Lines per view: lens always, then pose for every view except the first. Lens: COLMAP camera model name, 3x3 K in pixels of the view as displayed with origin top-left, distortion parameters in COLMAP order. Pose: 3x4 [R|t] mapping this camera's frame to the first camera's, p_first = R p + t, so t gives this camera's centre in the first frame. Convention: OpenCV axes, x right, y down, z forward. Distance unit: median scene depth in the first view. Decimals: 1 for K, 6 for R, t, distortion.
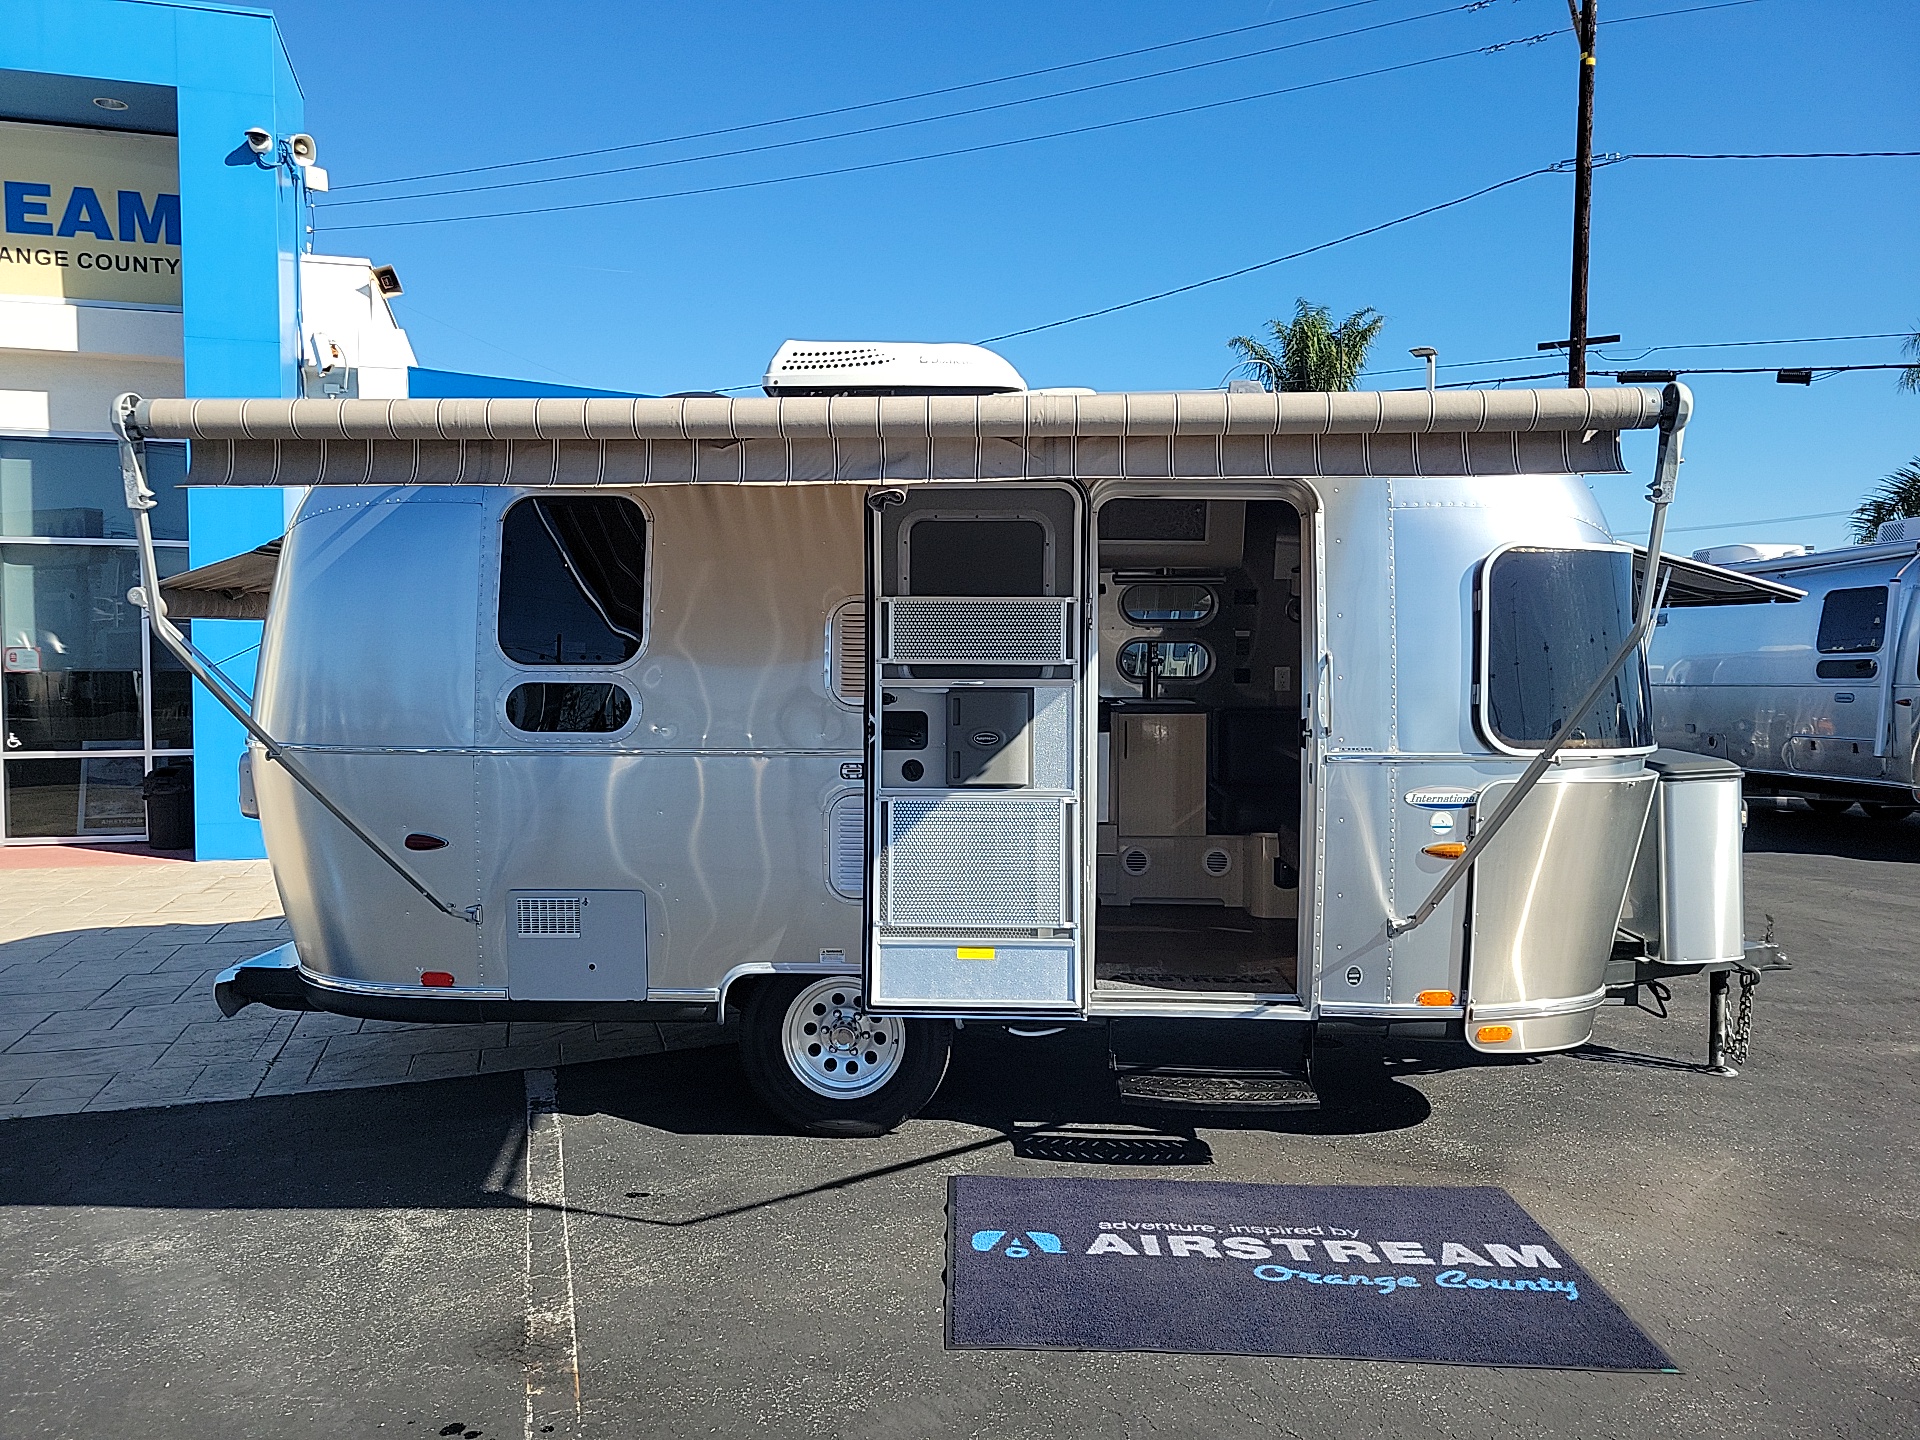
lens RADIAL K [[1435.6, 0, 968.4], [0, 1435.6, 717.7], [0, 0, 1]] dist [0.032539, -0.005680]
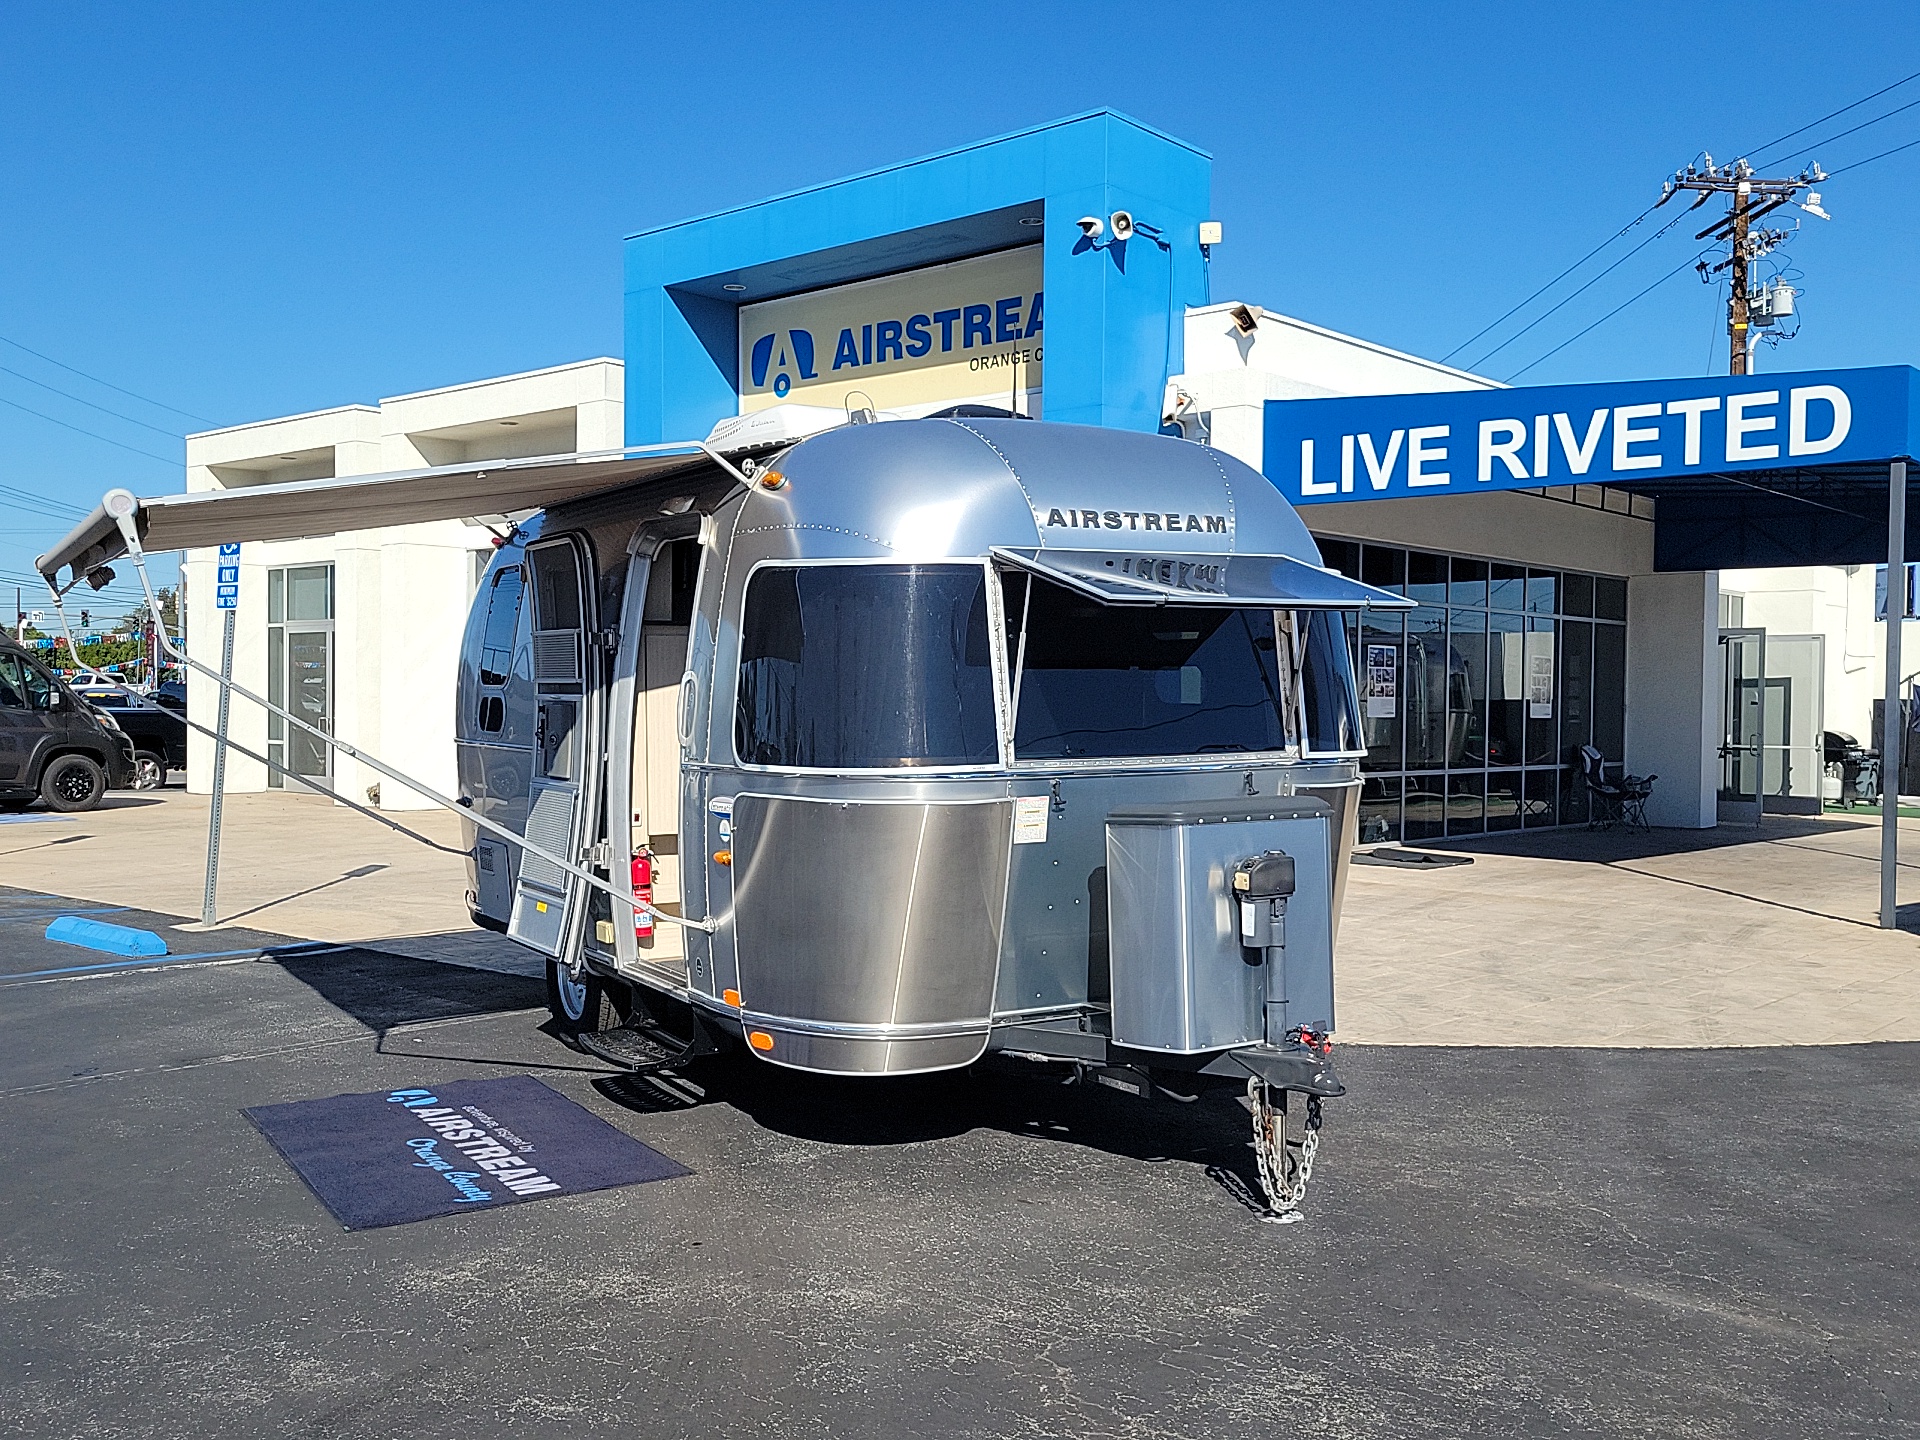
lens RADIAL K [[1820.7, 0, 967.4], [0, 1820.7, 743.8], [0, 0, 1]] dist [0.037832, -0.007615]
pose [[0.542550, 0.024060, -0.839679, 1.736572], [-0.041049, 0.999155, 0.002107, -0.001917], [0.839020, 0.033325, 0.543079, 0.464359]]
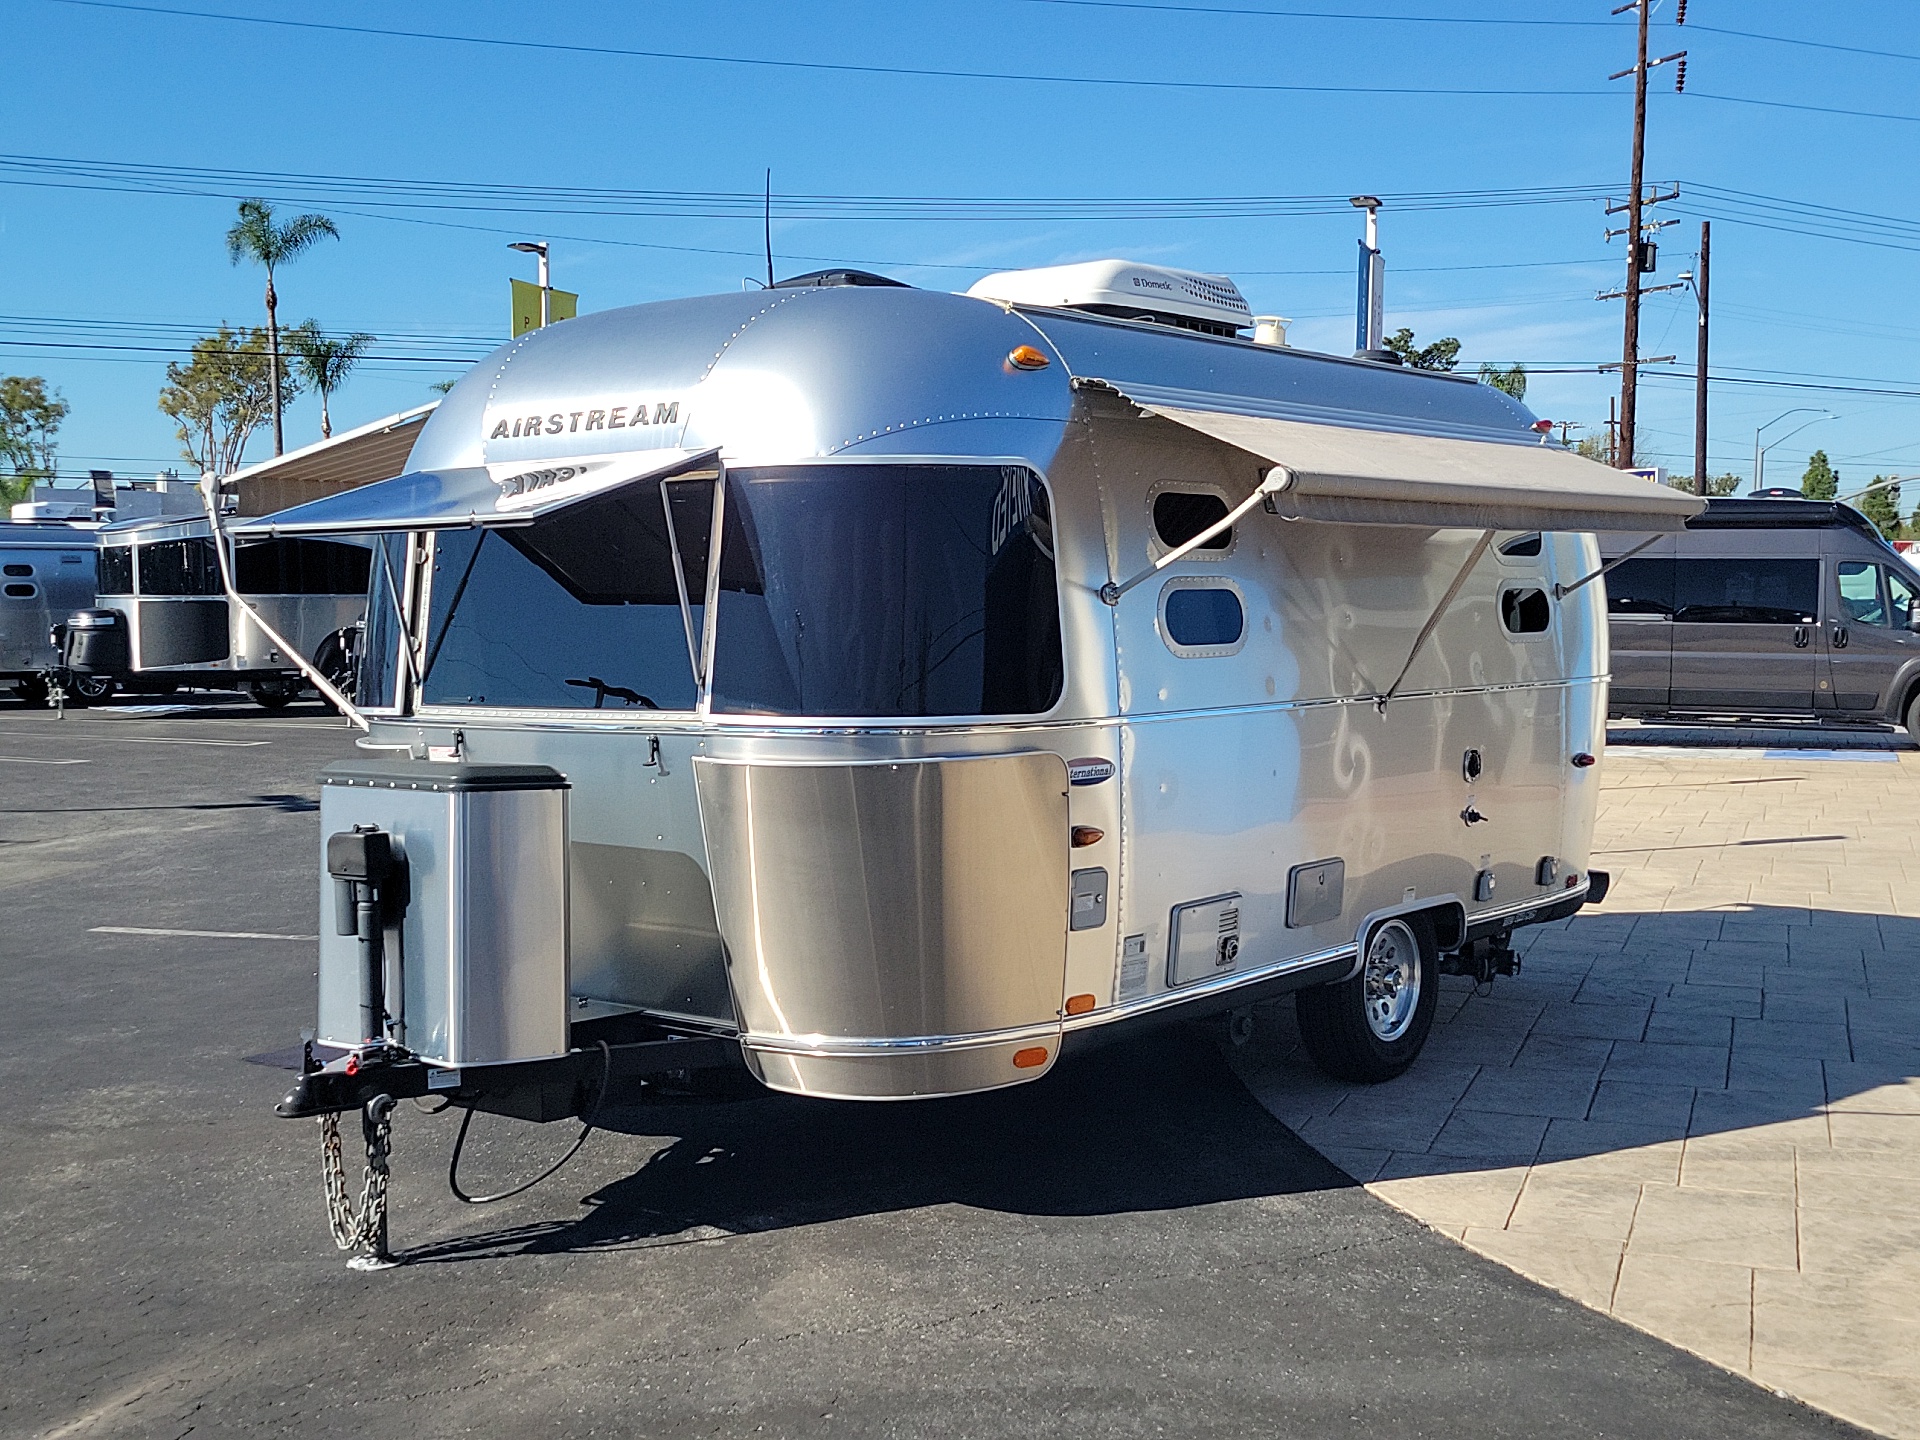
lens RADIAL K [[2249.2, 0, 952.2], [0, 2249.2, 727.2], [0, 0, 1]] dist [0.032996, 0.041209]
pose [[-0.593290, 0.045760, -0.803687, 1.630233], [-0.035071, 0.995966, 0.082597, -0.115912], [0.804225, 0.077190, -0.589291, 2.490655]]
